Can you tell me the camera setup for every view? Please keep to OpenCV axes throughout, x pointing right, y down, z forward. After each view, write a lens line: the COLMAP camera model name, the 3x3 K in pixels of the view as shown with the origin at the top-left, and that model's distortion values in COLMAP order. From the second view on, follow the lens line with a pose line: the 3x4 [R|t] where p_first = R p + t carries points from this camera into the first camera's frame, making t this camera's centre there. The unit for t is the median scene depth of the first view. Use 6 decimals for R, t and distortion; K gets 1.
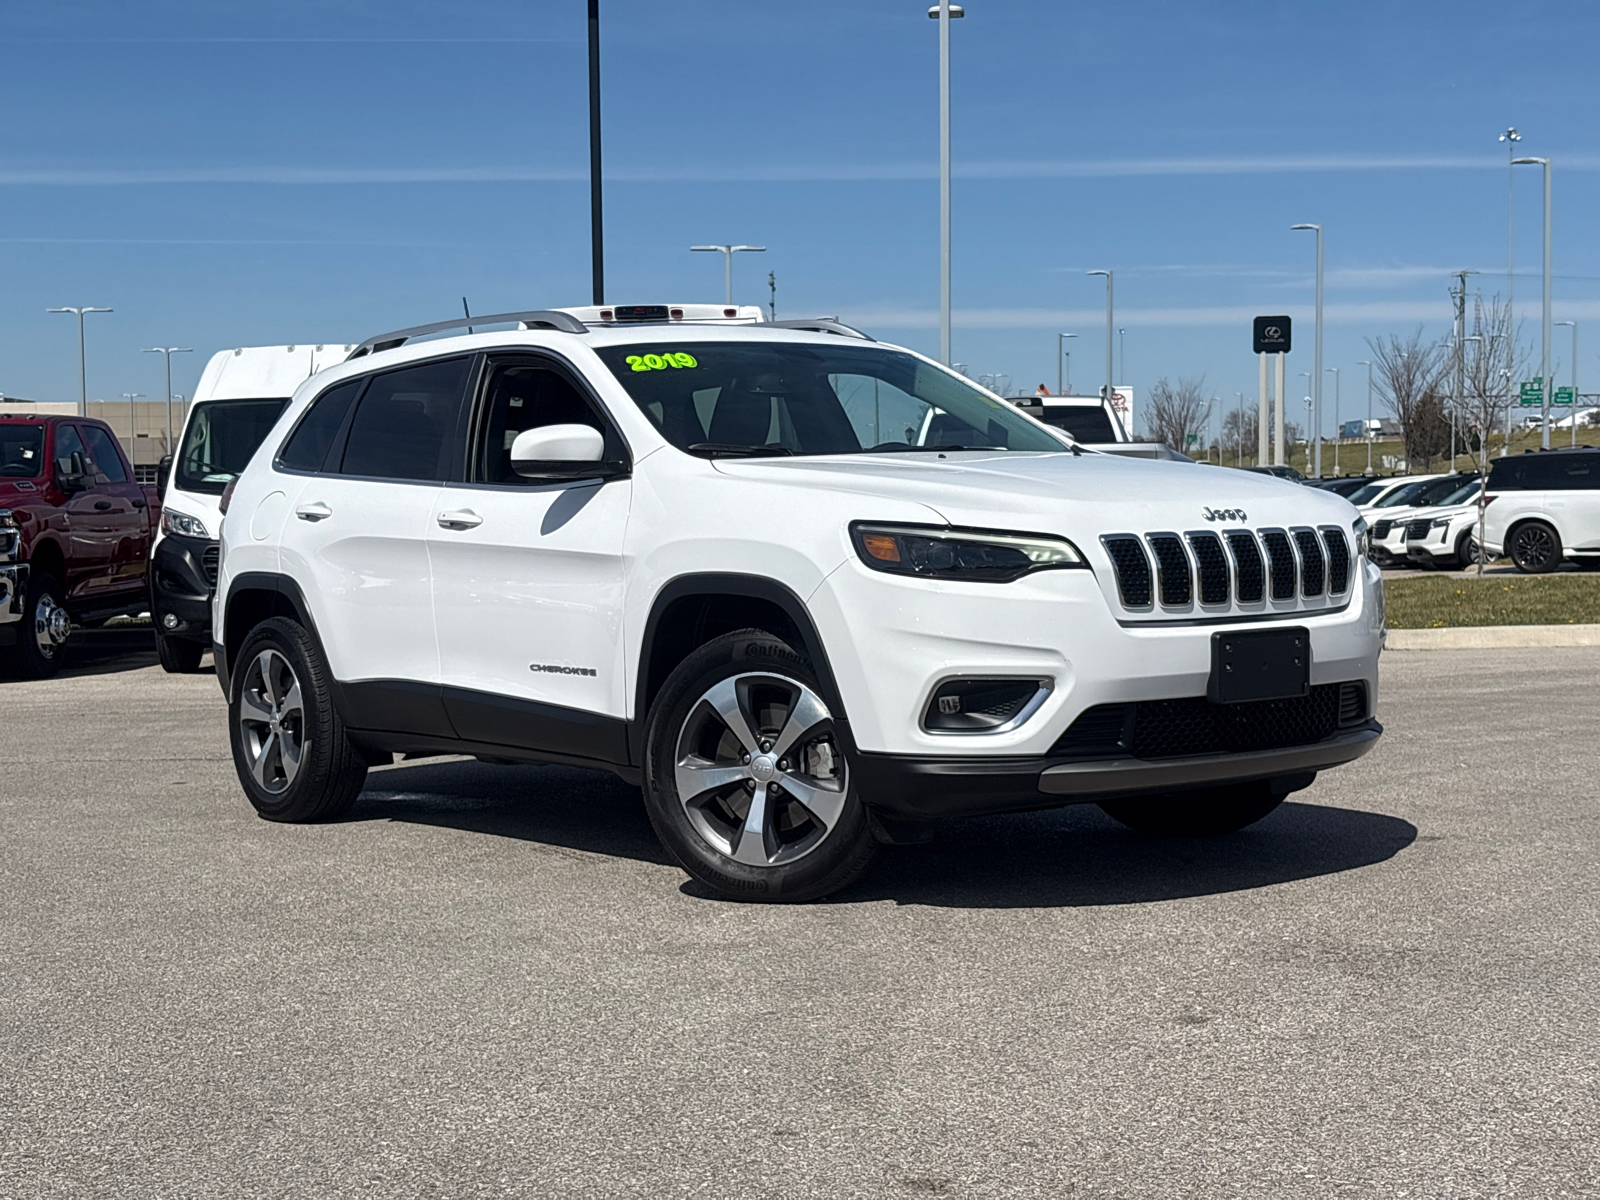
lens RADIAL K [[2381.1, 0, 724.0], [0, 2381.1, 597.6], [0, 0, 1]] dist [0.172865, -0.107666]
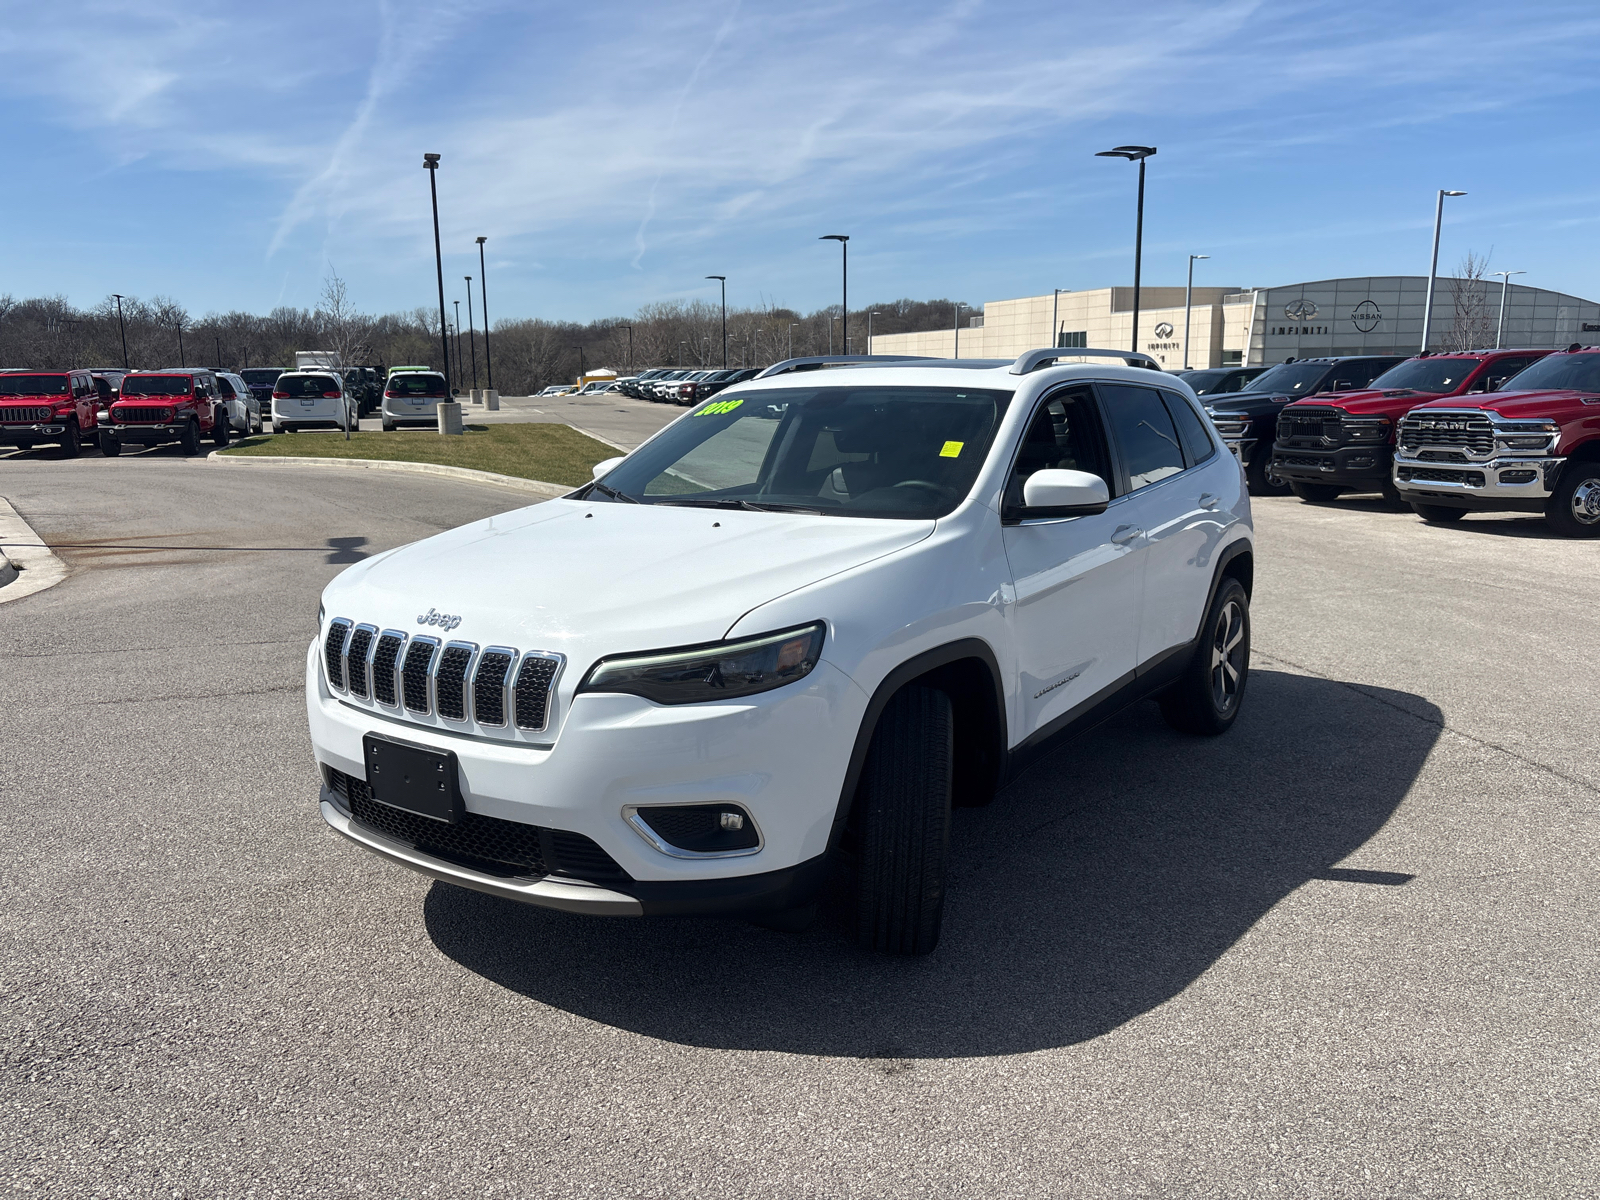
lens RADIAL K [[1169.2, 0, 769.8], [0, 1169.2, 605.0], [0, 0, 1]] dist [0.024314, 0.005359]
pose [[0.322102, 0.189897, -0.927464, 0.616034], [-0.033794, 0.981358, 0.189196, -0.120249], [0.946101, -0.029598, 0.322515, 0.855601]]
